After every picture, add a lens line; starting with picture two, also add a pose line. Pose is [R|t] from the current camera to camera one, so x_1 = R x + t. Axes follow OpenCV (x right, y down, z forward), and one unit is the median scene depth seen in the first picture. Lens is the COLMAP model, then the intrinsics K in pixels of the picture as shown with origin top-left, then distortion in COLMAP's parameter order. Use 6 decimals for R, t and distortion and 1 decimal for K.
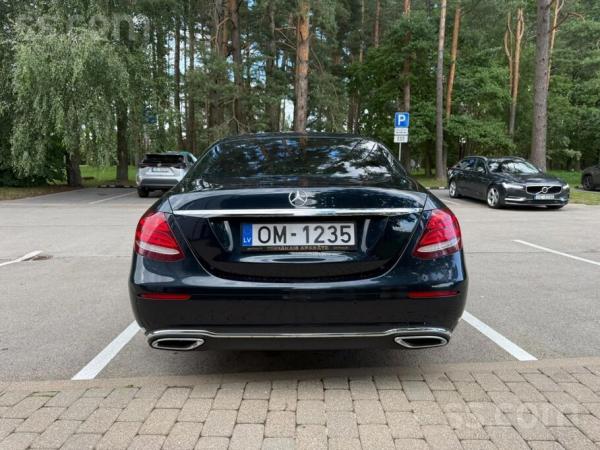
lens RADIAL K [[431.4, 0, 300.0], [0, 431.4, 225.0], [0, 0, 1]] dist [0.047416, -0.057618]
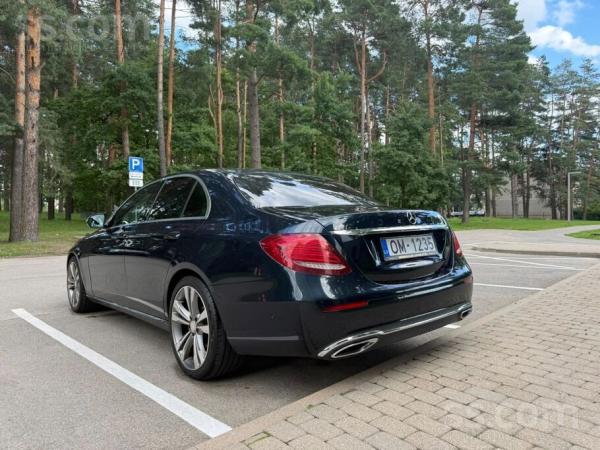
lens RADIAL K [[431.4, 0, 300.0], [0, 431.4, 225.0], [0, 0, 1]] dist [0.047416, -0.057618]
pose [[0.749191, -0.020651, 0.662032, -0.144458], [0.092469, 0.992987, -0.073669, 0.003432], [-0.655867, 0.116410, 0.745846, 0.029098]]
